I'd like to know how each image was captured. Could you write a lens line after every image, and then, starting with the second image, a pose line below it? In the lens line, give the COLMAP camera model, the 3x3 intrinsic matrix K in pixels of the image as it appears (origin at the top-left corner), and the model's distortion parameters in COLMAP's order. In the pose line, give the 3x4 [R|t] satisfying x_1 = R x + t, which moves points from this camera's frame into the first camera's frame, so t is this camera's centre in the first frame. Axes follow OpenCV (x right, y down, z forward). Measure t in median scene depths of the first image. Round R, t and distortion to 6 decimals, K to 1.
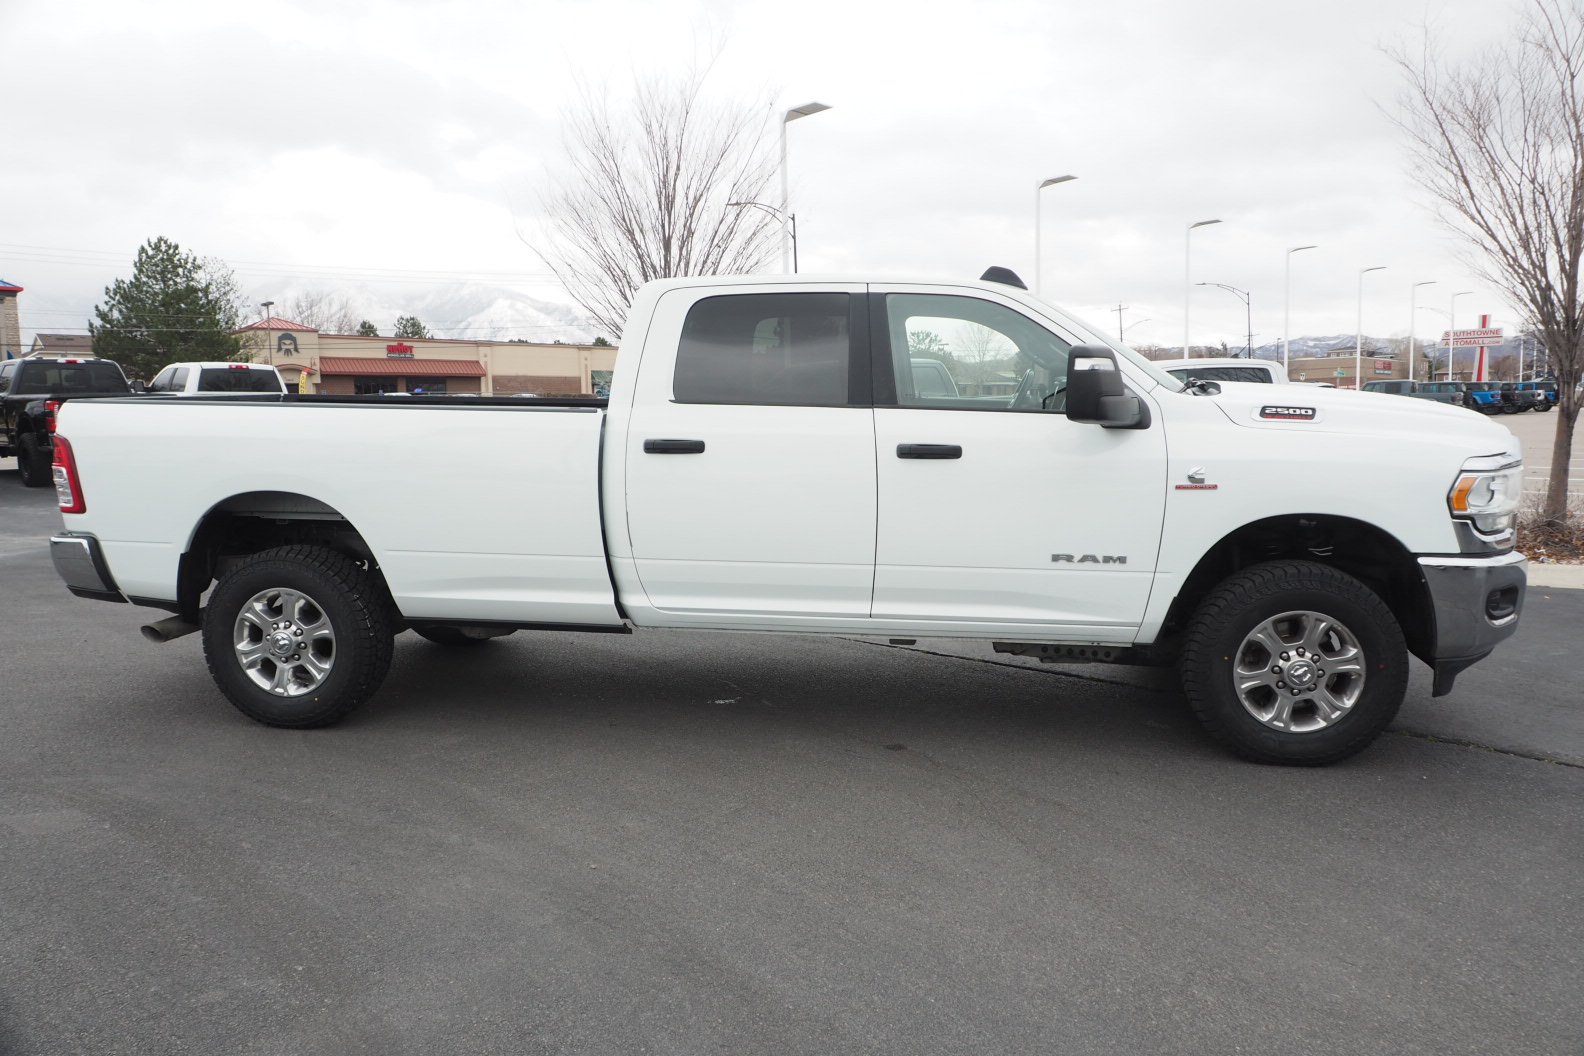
lens RADIAL K [[1167.4, 0, 814.7], [0, 1167.4, 521.0], [0, 0, 1]] dist [-0.032295, 0.002990]
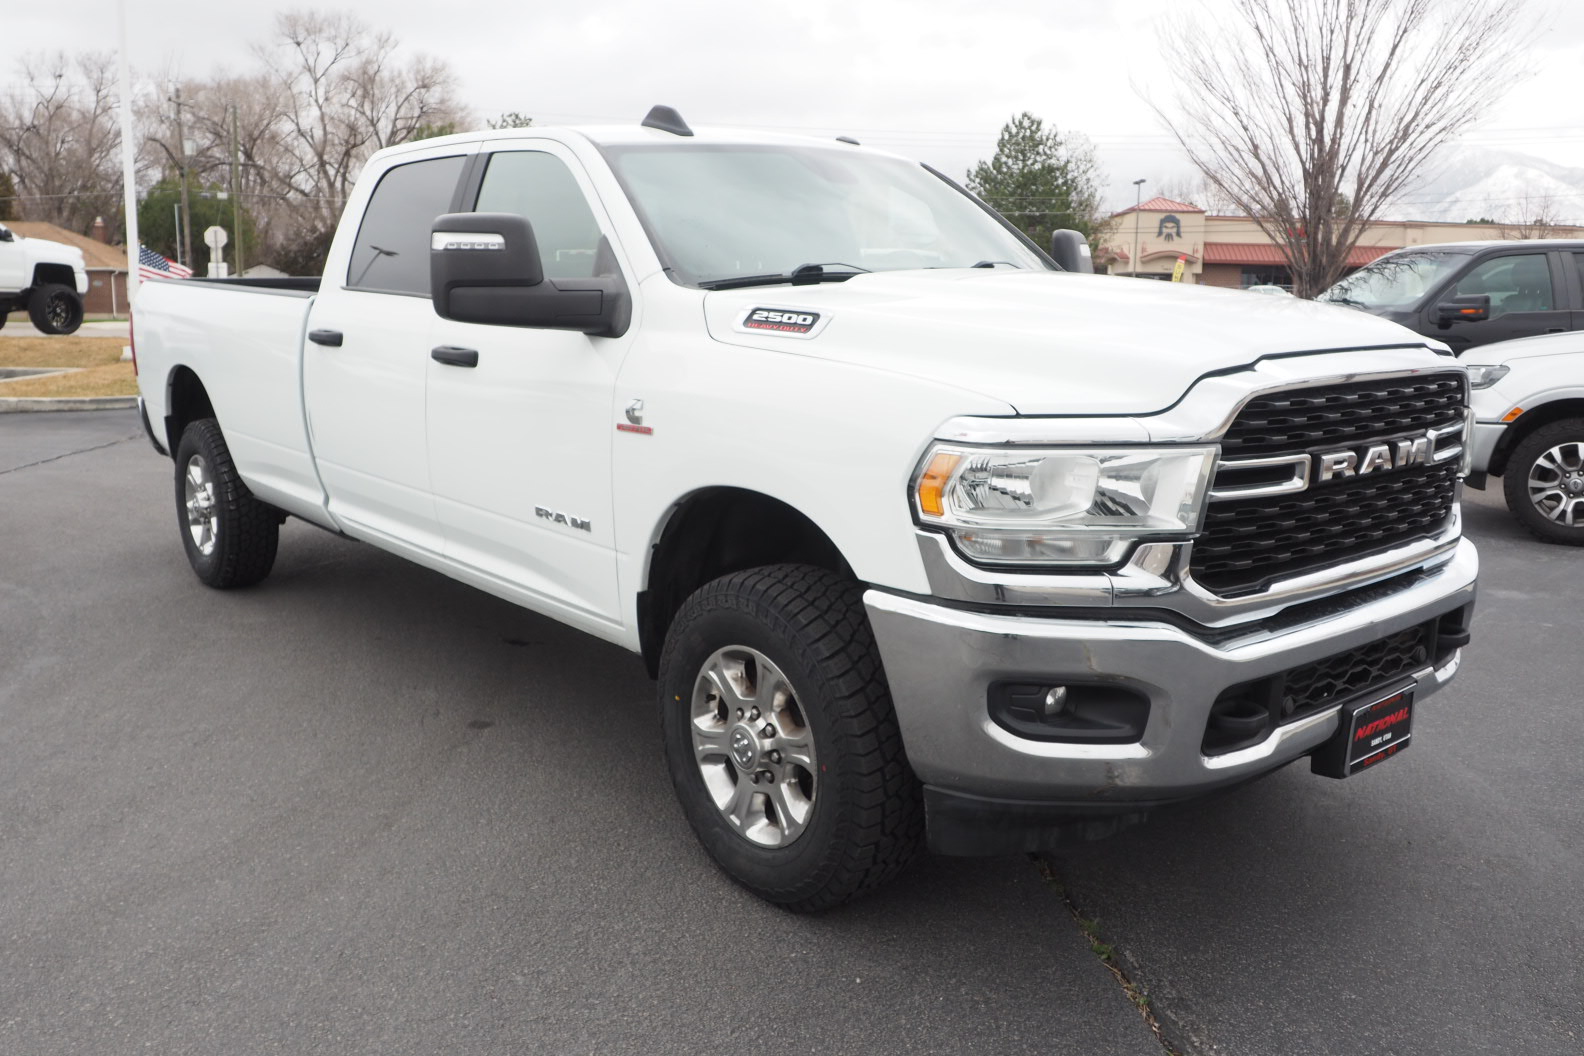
lens RADIAL K [[1380.9, 0, 792.0], [0, 1380.9, 528.0], [0, 0, 1]] dist [-0.010686, -0.004411]
pose [[0.729264, 0.132060, -0.671367, 0.089739], [-0.089025, 0.991170, 0.098263, -0.005669], [0.678416, -0.011892, 0.734582, 0.047386]]
